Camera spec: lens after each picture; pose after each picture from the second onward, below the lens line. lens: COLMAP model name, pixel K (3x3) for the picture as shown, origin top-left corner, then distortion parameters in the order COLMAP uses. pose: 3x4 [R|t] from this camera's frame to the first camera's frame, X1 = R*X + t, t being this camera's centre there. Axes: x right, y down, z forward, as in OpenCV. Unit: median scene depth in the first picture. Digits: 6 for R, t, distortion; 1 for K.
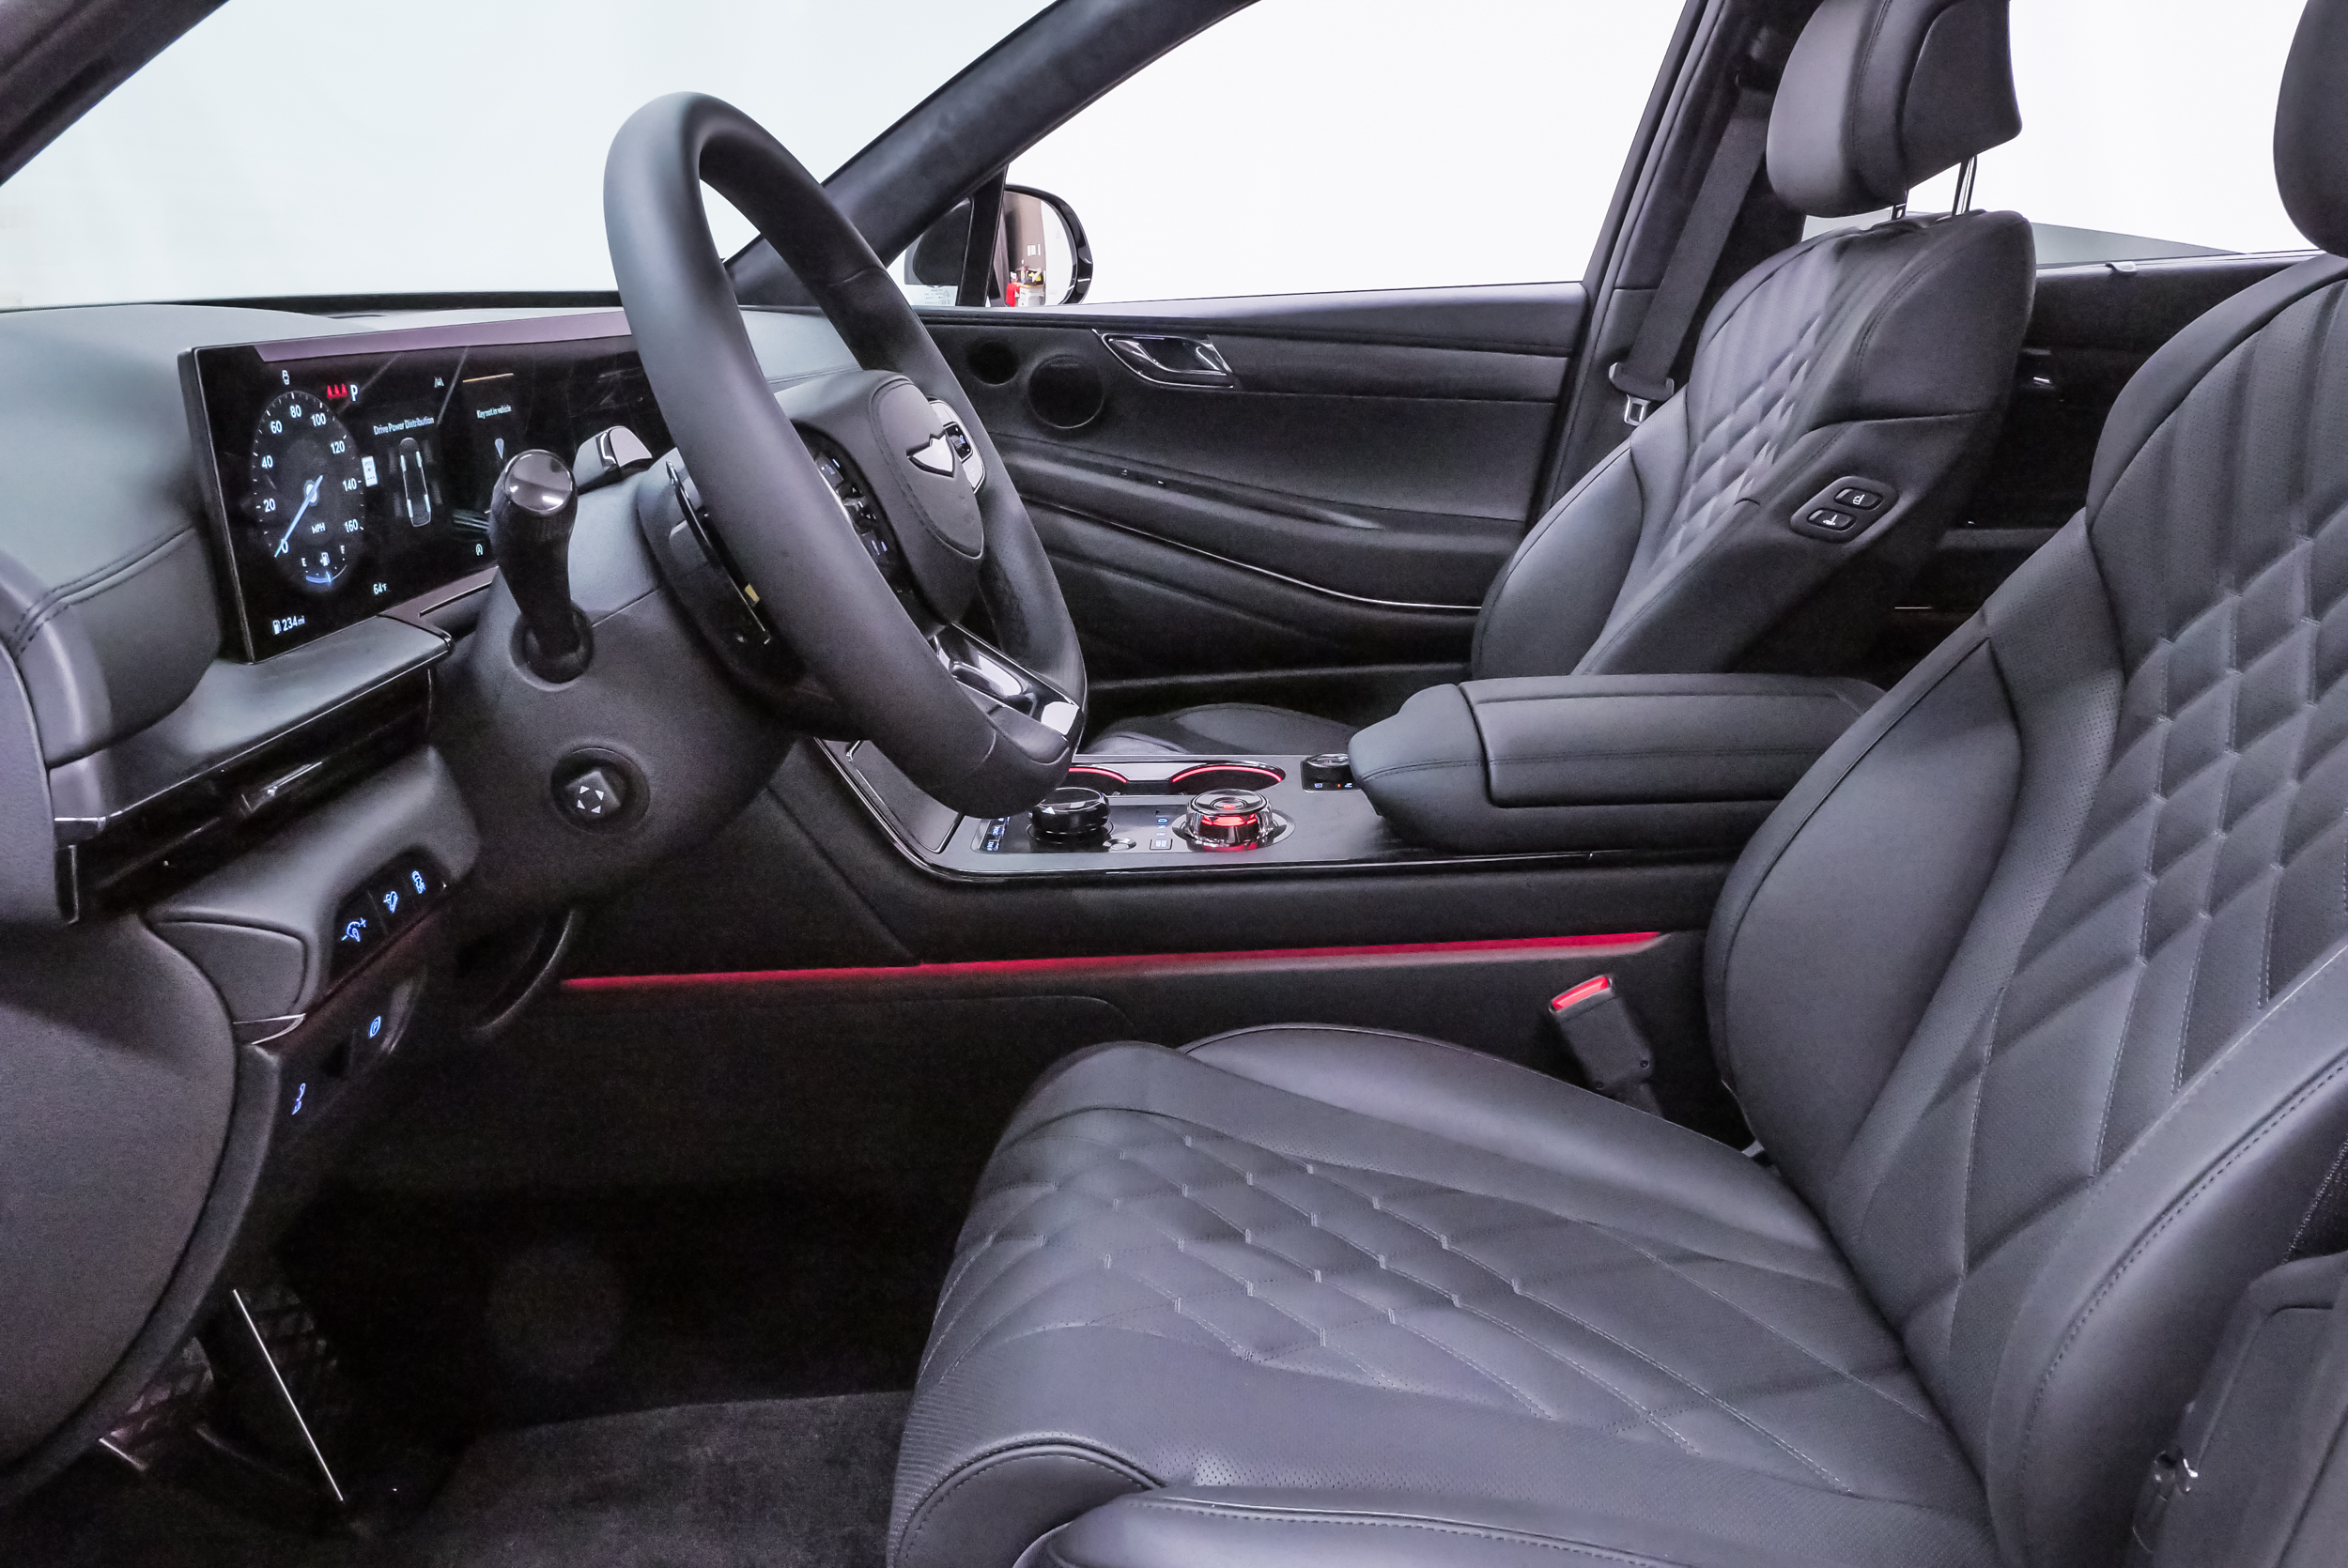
lens RADIAL K [[1676.1, 0, 1174.0], [0, 1676.1, 784.0], [0, 0, 1]] dist [-0.009066, -0.001287]
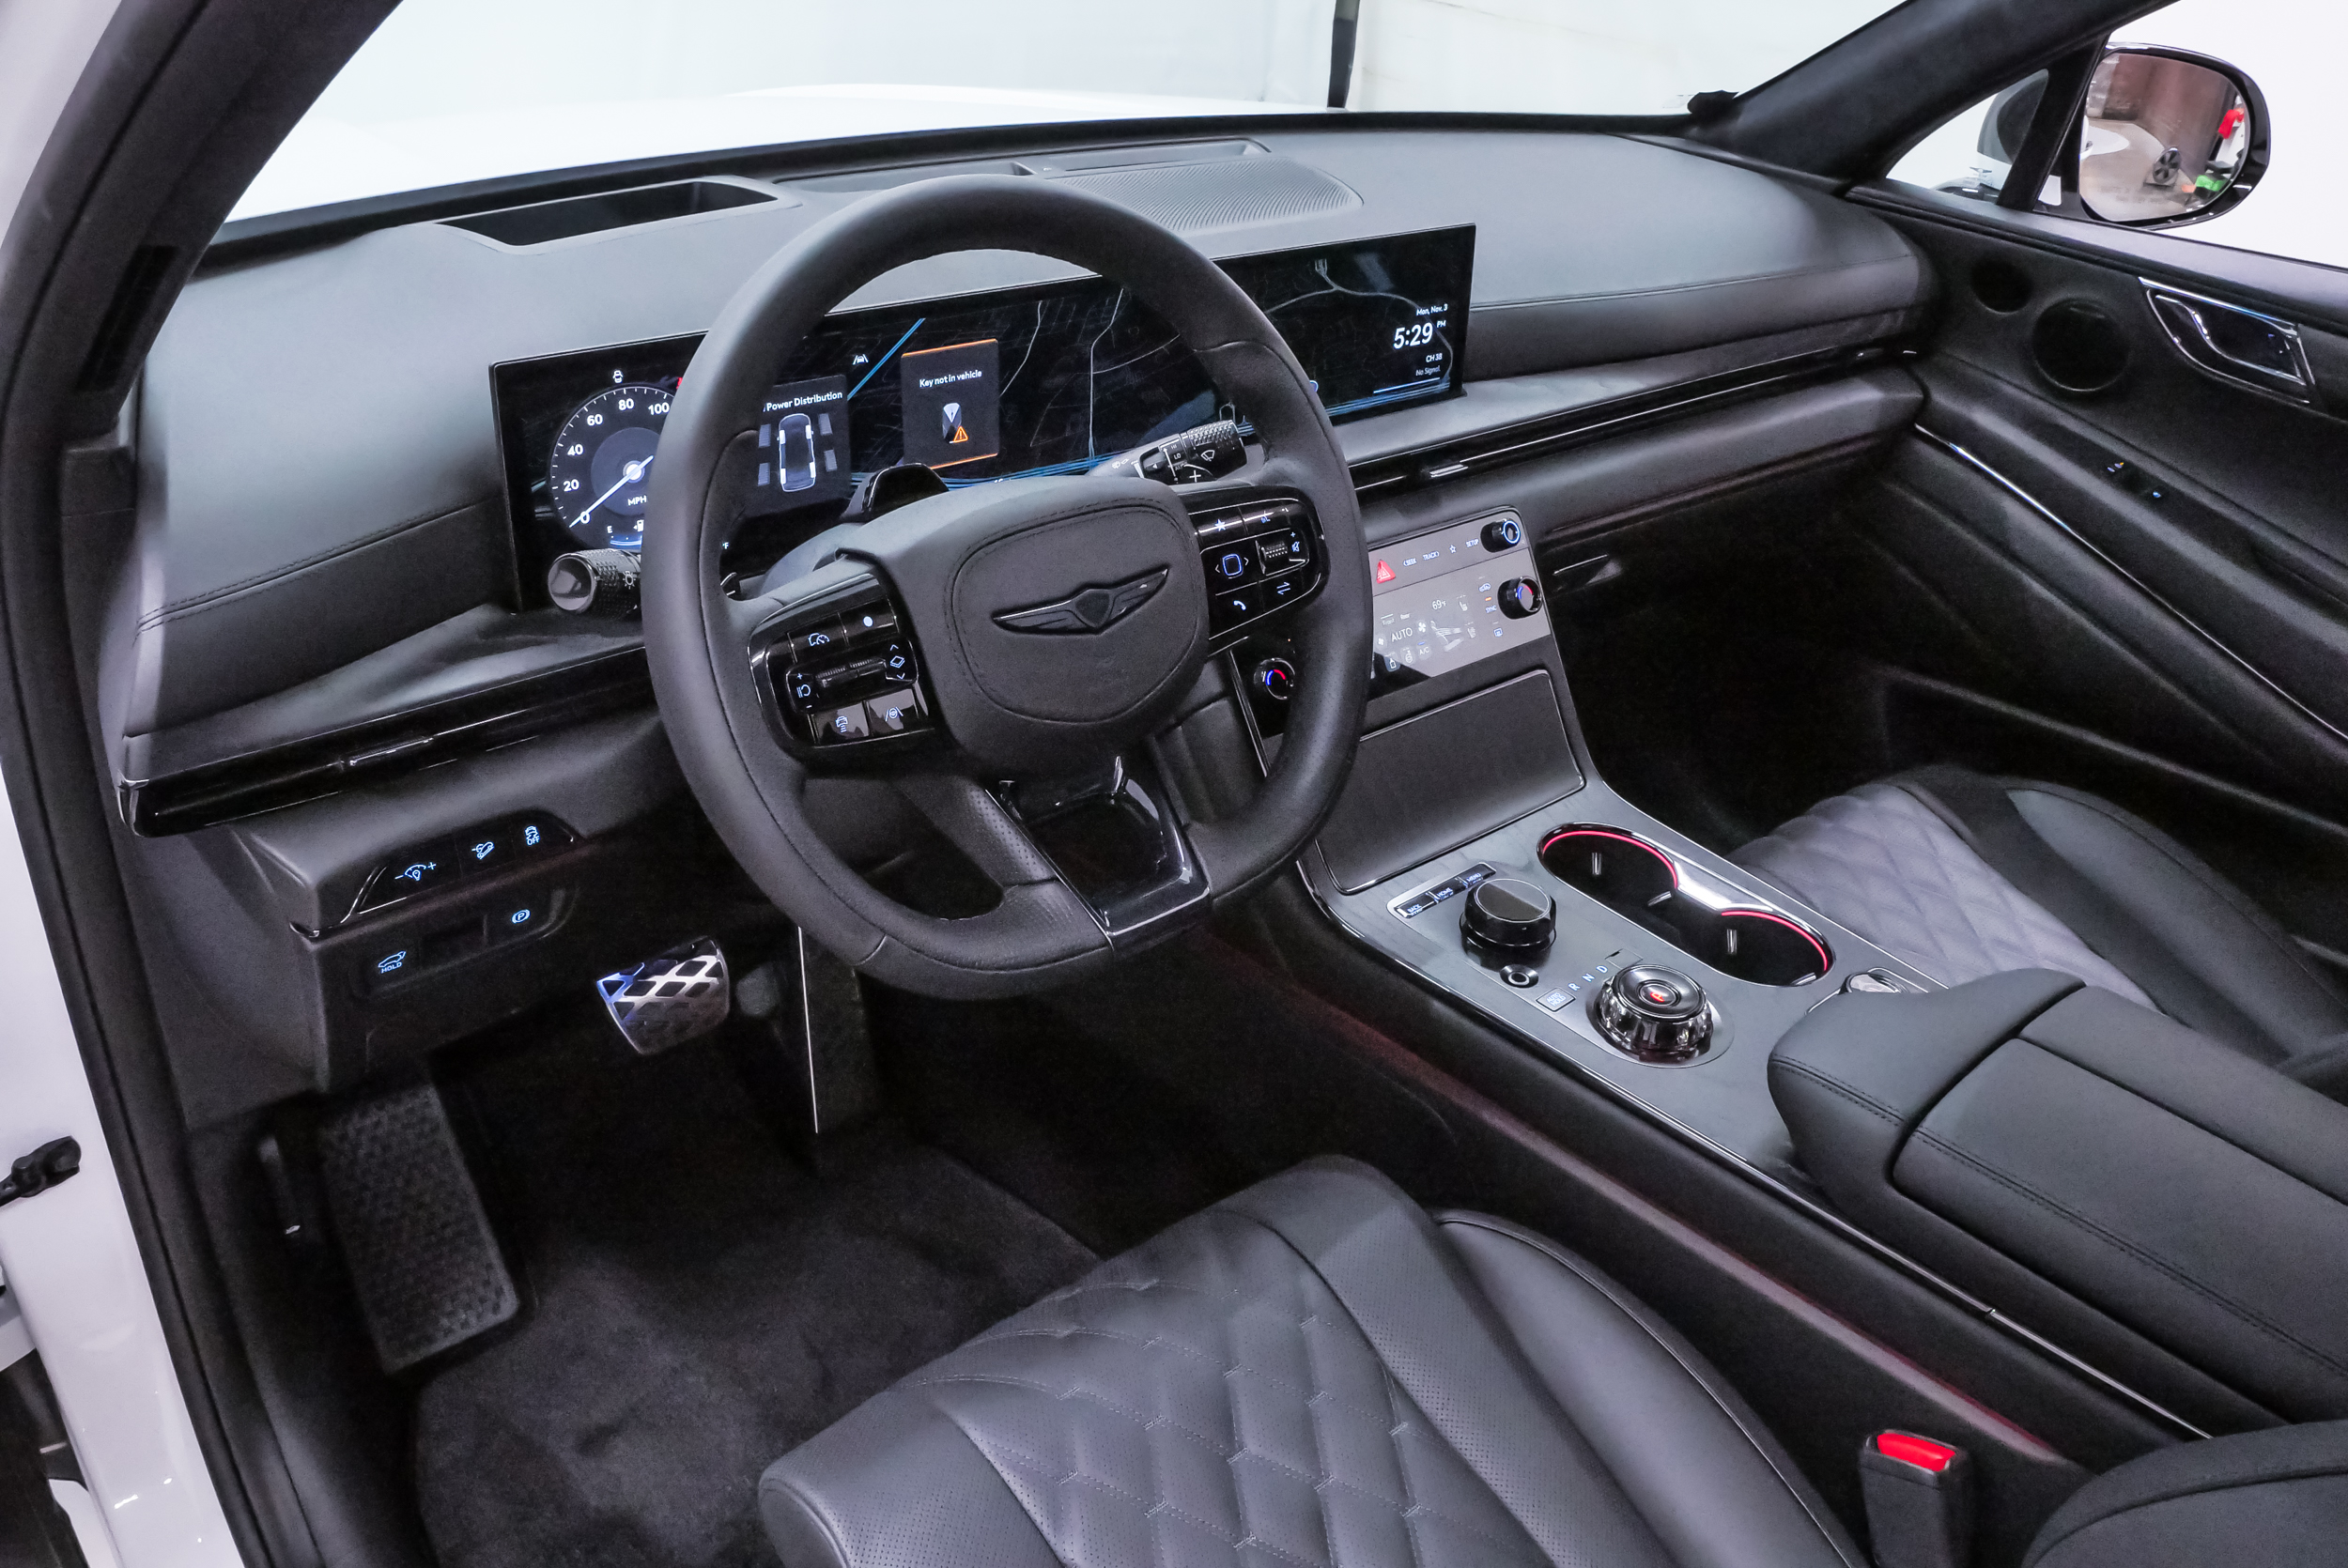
lens RADIAL K [[1703.9, 0, 1174.0], [0, 1703.9, 784.0], [0, 0, 1]] dist [-0.049968, -0.002143]
pose [[0.677825, 0.411228, -0.609463, 0.529838], [-0.281900, 0.910960, 0.301140, -0.423745], [0.679033, -0.032312, 0.733396, 0.373017]]
